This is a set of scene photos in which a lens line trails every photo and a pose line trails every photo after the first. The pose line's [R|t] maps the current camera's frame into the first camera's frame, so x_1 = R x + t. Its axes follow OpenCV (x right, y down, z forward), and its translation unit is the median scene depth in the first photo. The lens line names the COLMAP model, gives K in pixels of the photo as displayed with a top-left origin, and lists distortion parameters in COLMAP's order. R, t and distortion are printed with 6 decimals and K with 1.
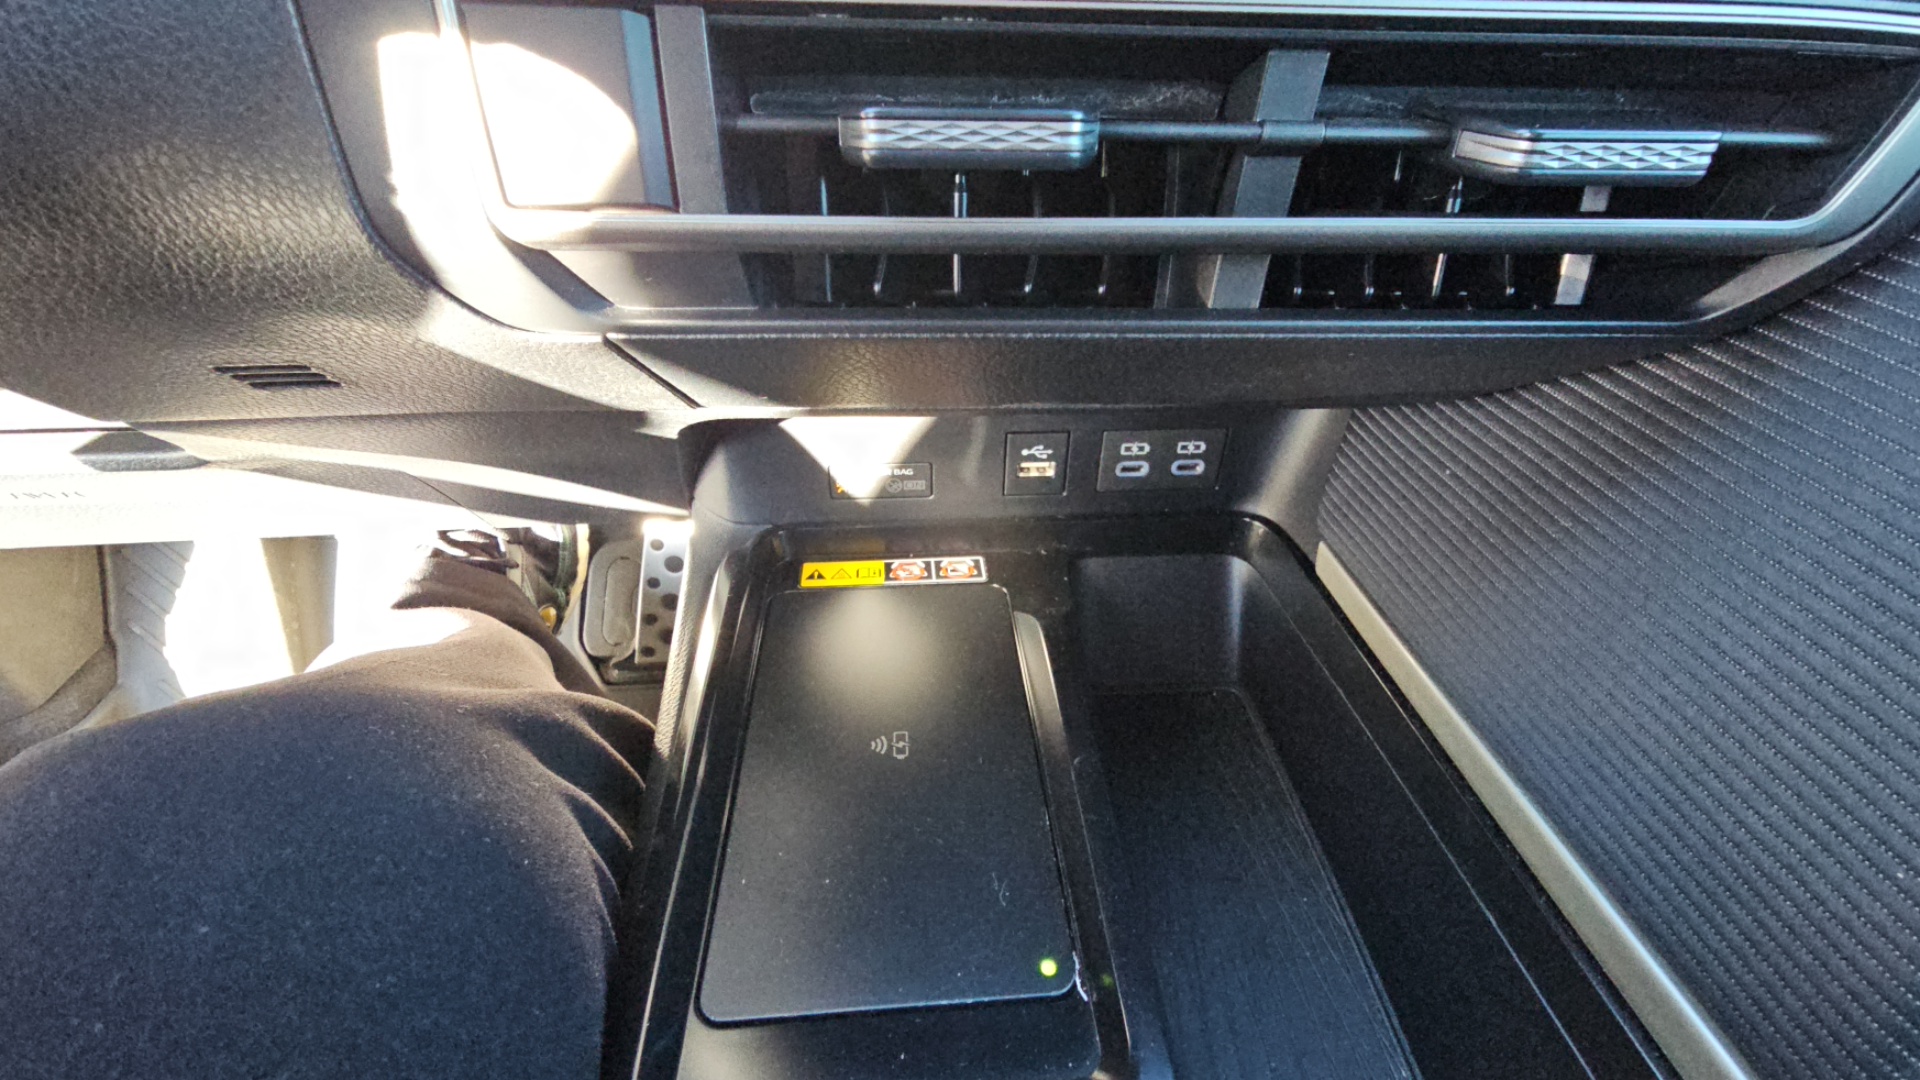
lens RADIAL K [[859.6, 0, 965.1], [0, 859.6, 544.6], [0, 0, 1]] dist [0.009528, -0.007335]
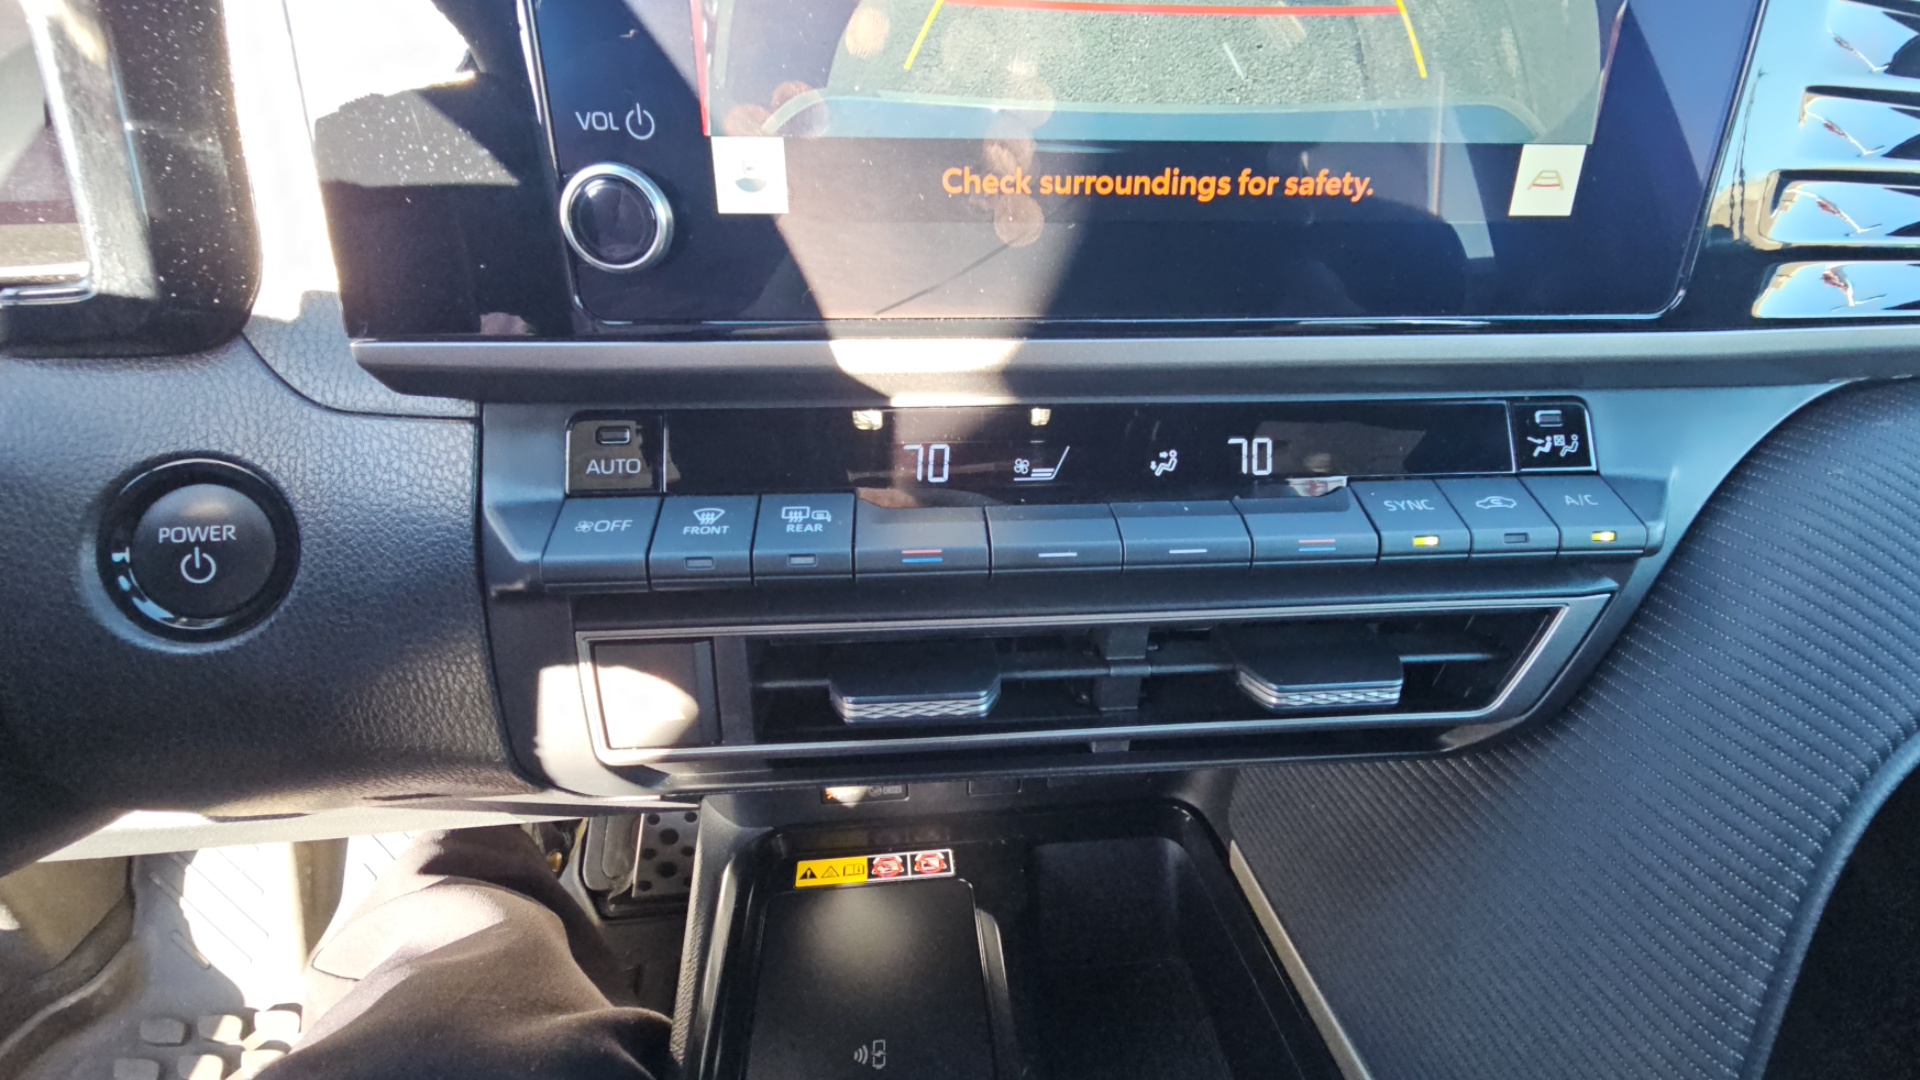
lens RADIAL K [[859.6, 0, 969.9], [0, 859.6, 541.5], [0, 0, 1]] dist [0.009528, -0.007335]
pose [[0.999642, -0.019815, 0.018001, 0.033256], [0.022679, 0.984100, -0.176161, -0.194624], [-0.014224, 0.176506, 0.984197, -0.230679]]
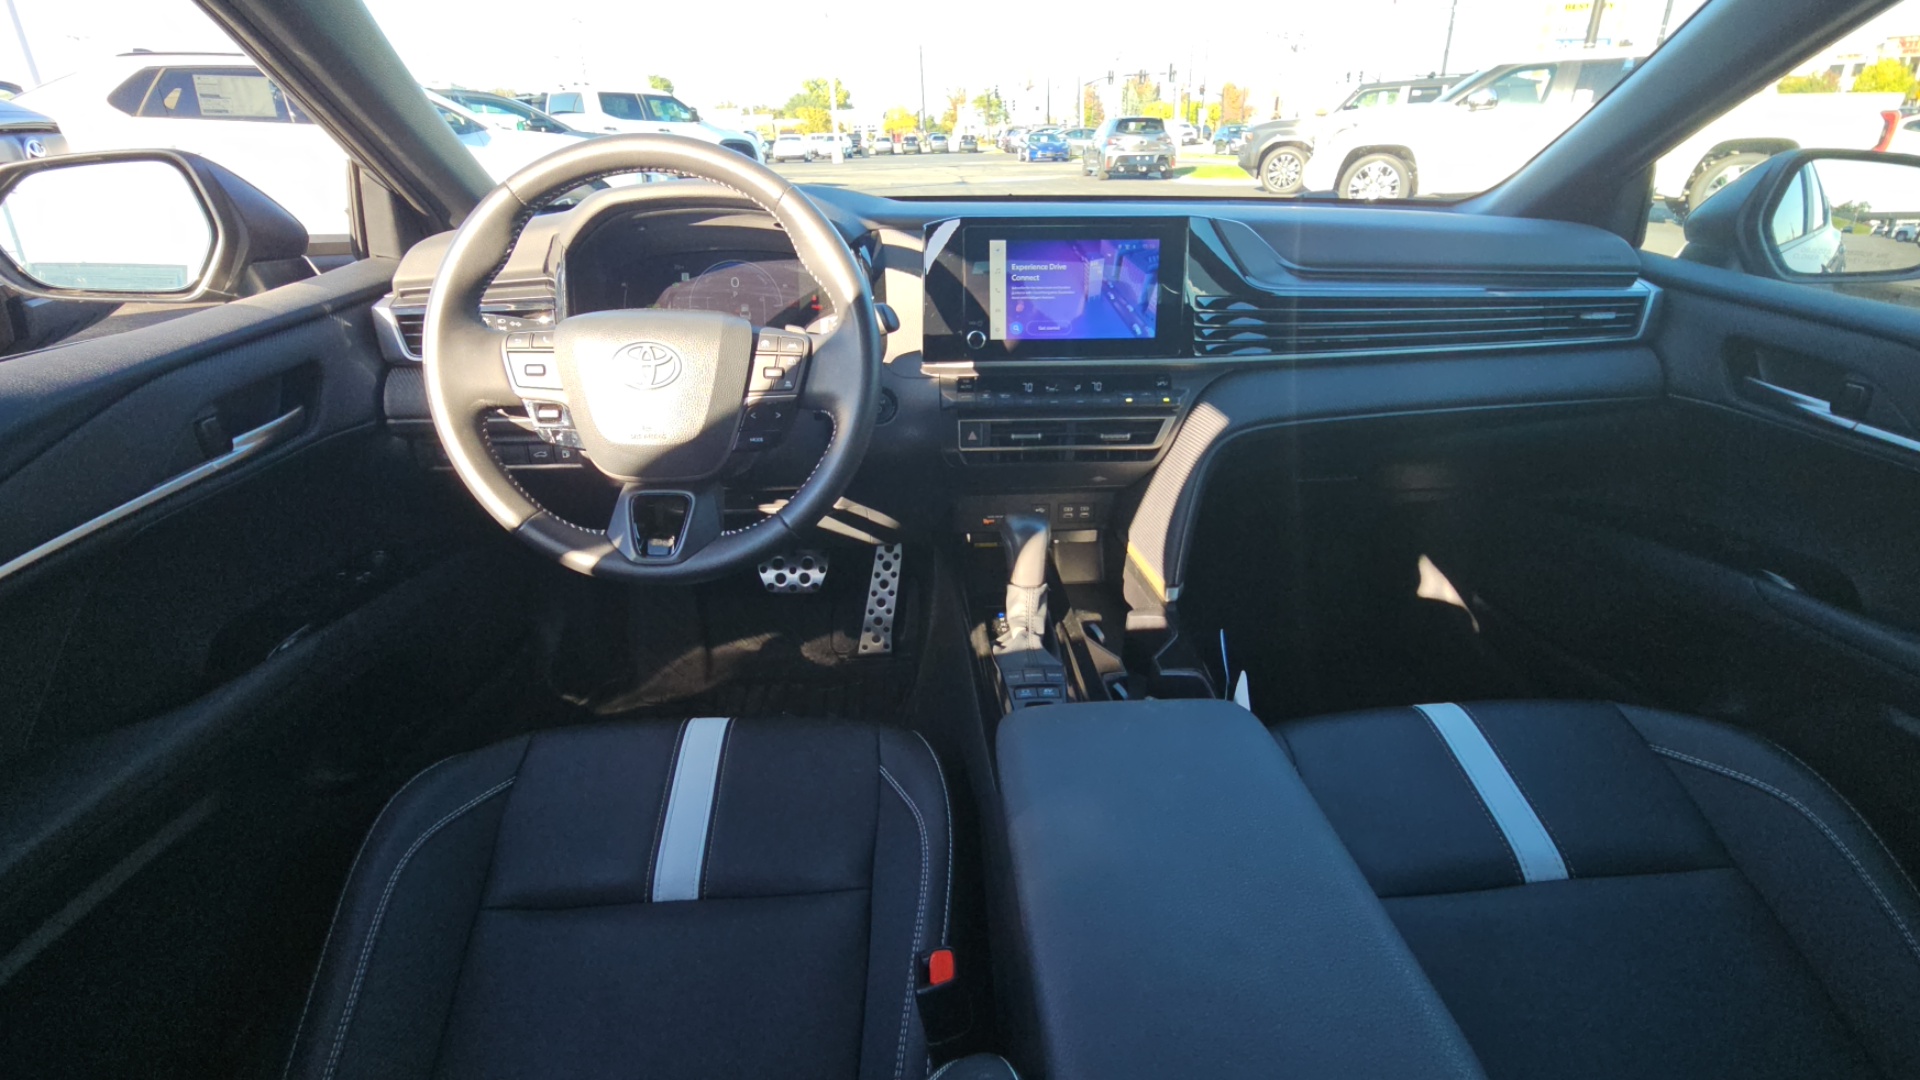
lens RADIAL K [[859.6, 0, 977.5], [0, 859.6, 544.6], [0, 0, 1]] dist [0.009528, -0.007335]
pose [[0.999389, -0.022694, -0.026596, -0.088989], [0.015798, 0.971735, -0.235543, 0.850866], [0.031190, 0.234979, 0.971500, -2.368108]]
